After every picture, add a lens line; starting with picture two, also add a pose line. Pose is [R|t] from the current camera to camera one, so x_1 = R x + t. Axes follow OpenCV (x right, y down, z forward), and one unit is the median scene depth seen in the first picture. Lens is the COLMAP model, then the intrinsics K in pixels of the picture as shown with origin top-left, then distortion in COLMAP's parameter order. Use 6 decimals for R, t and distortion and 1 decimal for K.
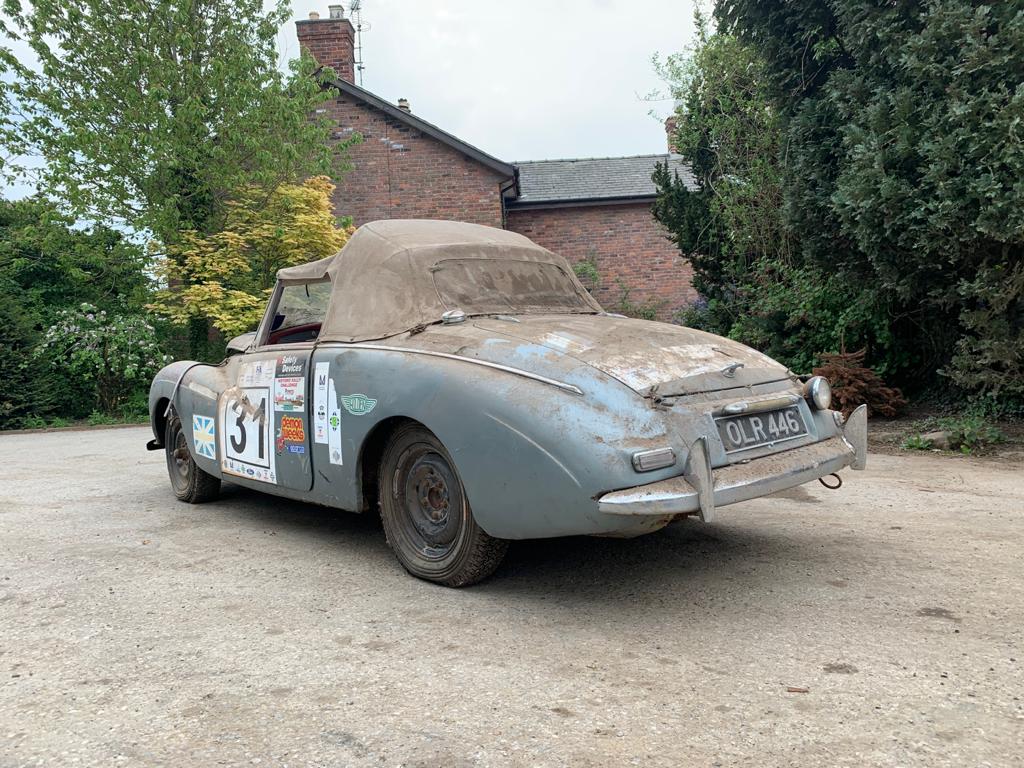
lens RADIAL K [[787.1, 0, 512.6], [0, 787.1, 369.2], [0, 0, 1]] dist [0.012724, -0.004918]
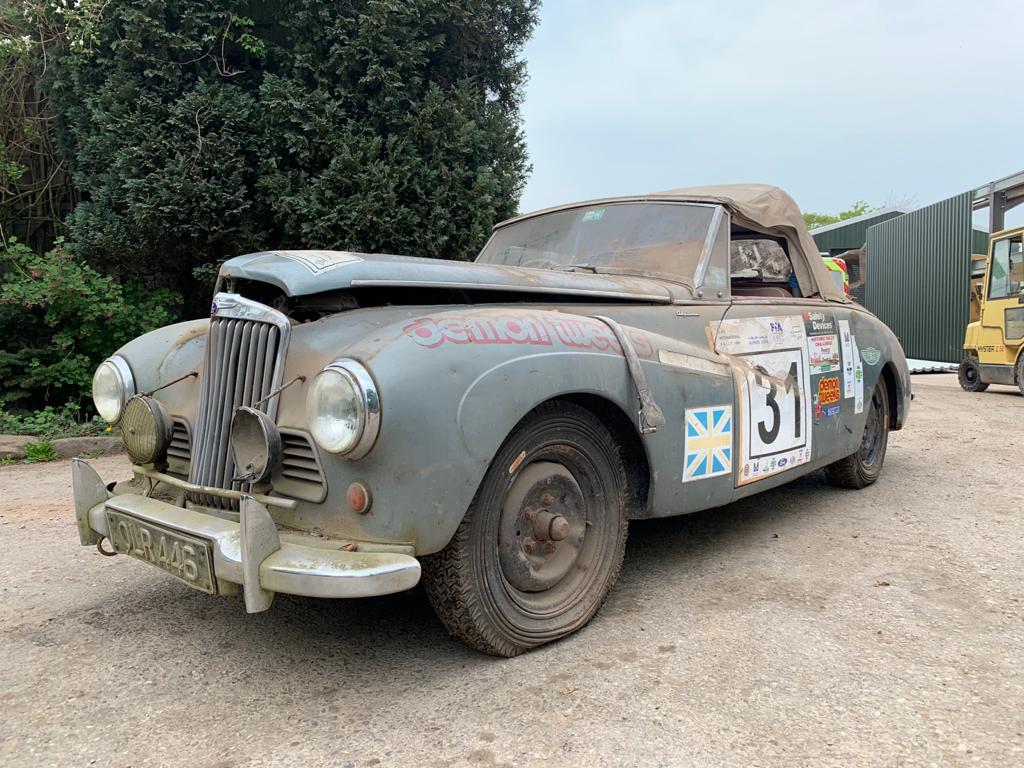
lens RADIAL K [[785.2, 0, 521.6], [0, 785.2, 381.6], [0, 0, 1]] dist [0.003118, 0.000417]
pose [[-0.130448, -0.013612, 0.991362, -1.112342], [0.050742, 0.998504, 0.020387, 0.026936], [-0.990156, 0.052963, -0.129562, 1.428717]]
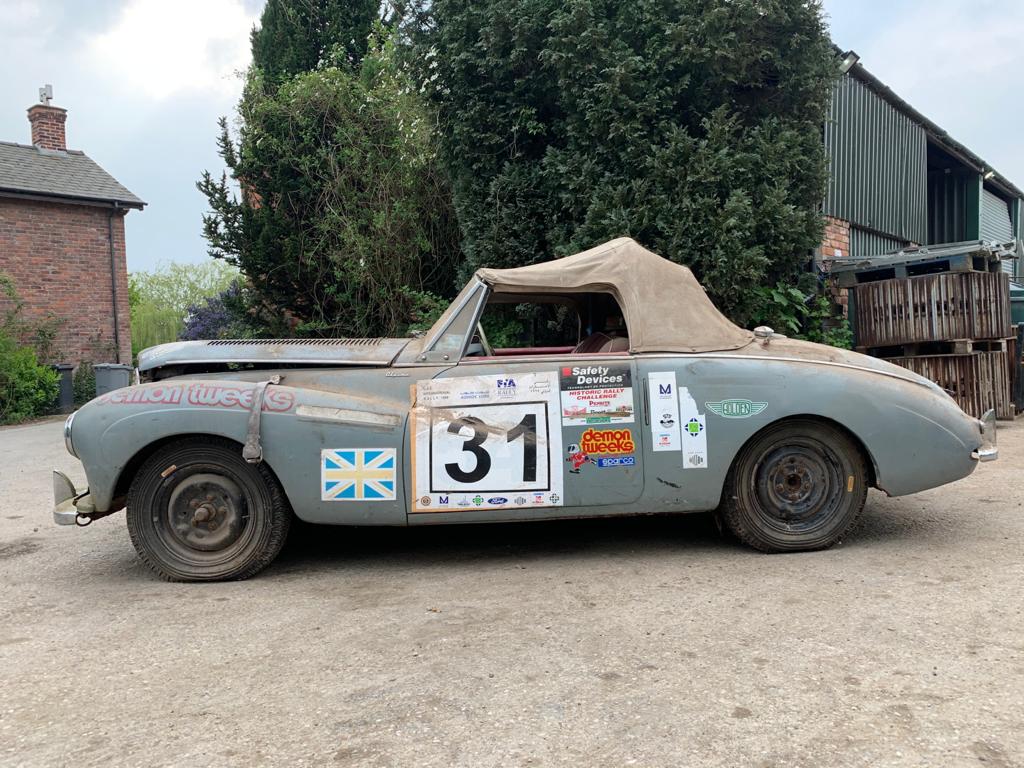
lens RADIAL K [[775.6, 0, 518.5], [0, 775.6, 378.4], [0, 0, 1]] dist [0.079330, -0.115606]
pose [[0.615472, -0.011357, 0.788077, -1.058994], [0.027855, 0.999585, -0.007350, 0.001882], [-0.787667, 0.026476, 0.615533, 0.480154]]
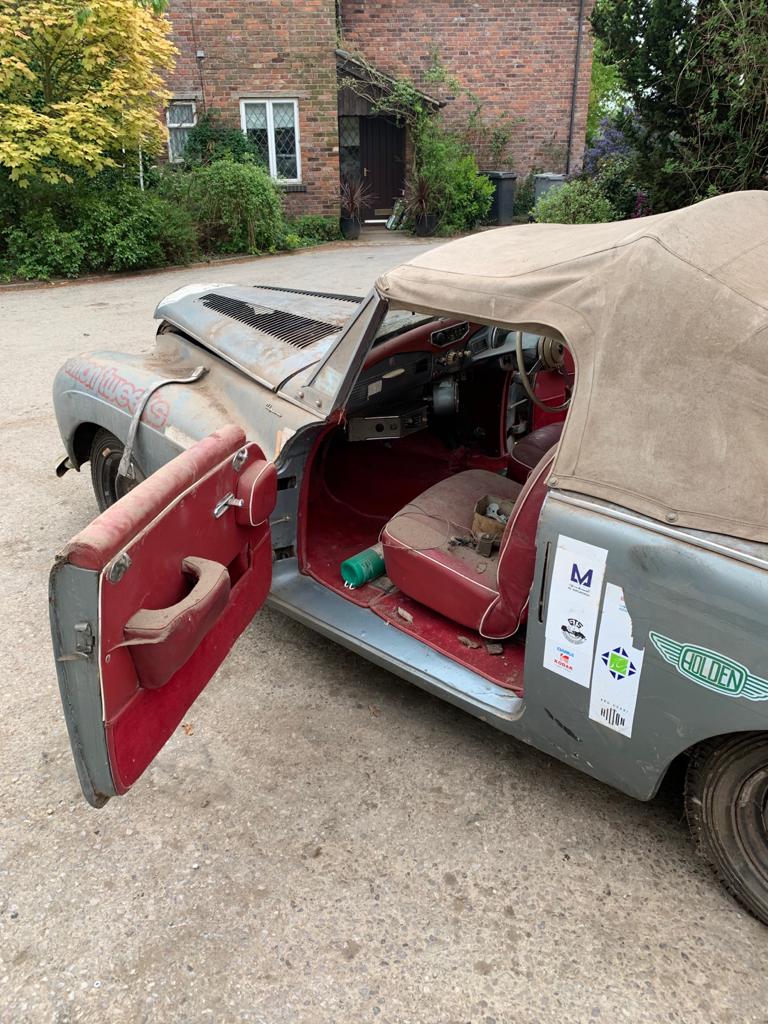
lens RADIAL K [[785.2, 0, 377.9], [0, 785.2, 506.3], [0, 0, 1]] dist [0.003118, 0.000417]
pose [[0.992473, -0.017736, 0.121171, -0.399140], [-0.032112, 0.917140, 0.397268, -0.209573], [-0.118177, -0.398169, 0.909668, 0.514257]]
